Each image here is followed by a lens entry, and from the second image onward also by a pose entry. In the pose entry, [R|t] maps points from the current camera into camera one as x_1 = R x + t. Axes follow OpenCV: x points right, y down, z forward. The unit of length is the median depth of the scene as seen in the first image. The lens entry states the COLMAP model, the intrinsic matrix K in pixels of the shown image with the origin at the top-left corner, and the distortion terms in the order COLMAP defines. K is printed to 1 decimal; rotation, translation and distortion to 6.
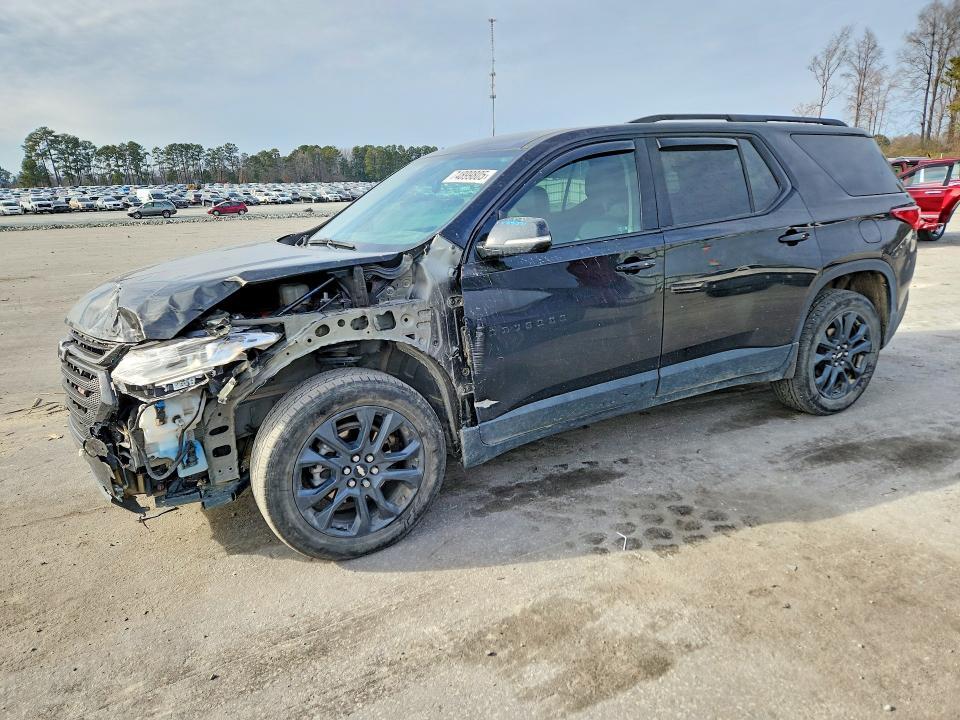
lens RADIAL K [[648.0, 0, 475.8], [0, 648.0, 358.0], [0, 0, 1]] dist [0.052945, -0.034875]
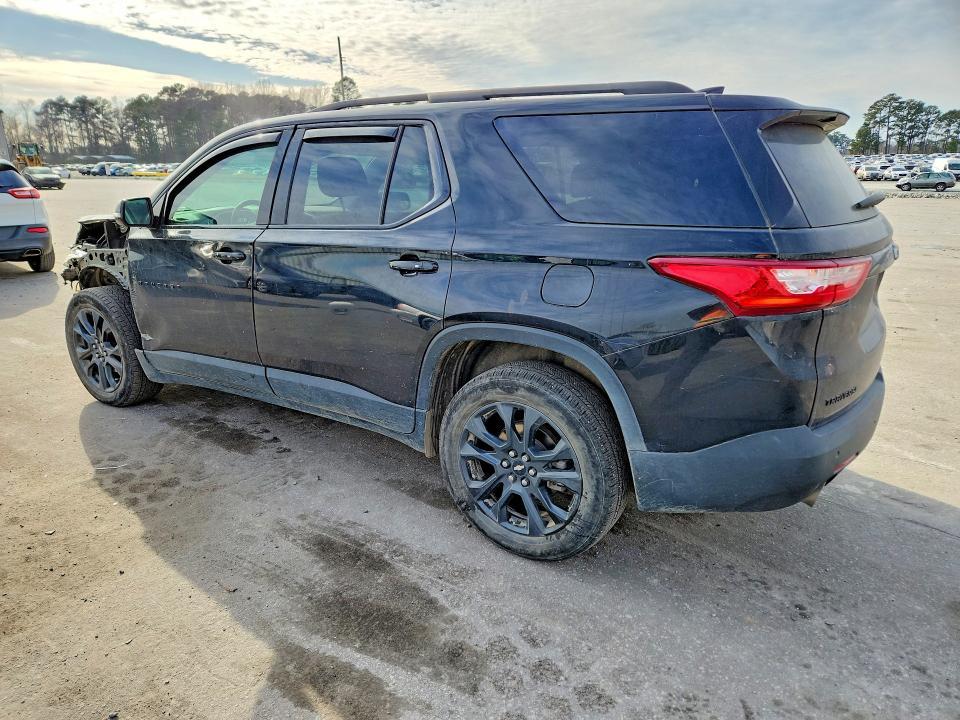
lens RADIAL K [[648.0, 0, 475.8], [0, 648.0, 358.0], [0, 0, 1]] dist [0.052945, -0.034875]
pose [[0.459629, 0.281466, -0.842329, 1.125043], [-0.243012, 0.952112, 0.185547, -0.230780], [0.854217, 0.119413, 0.506018, 0.687478]]
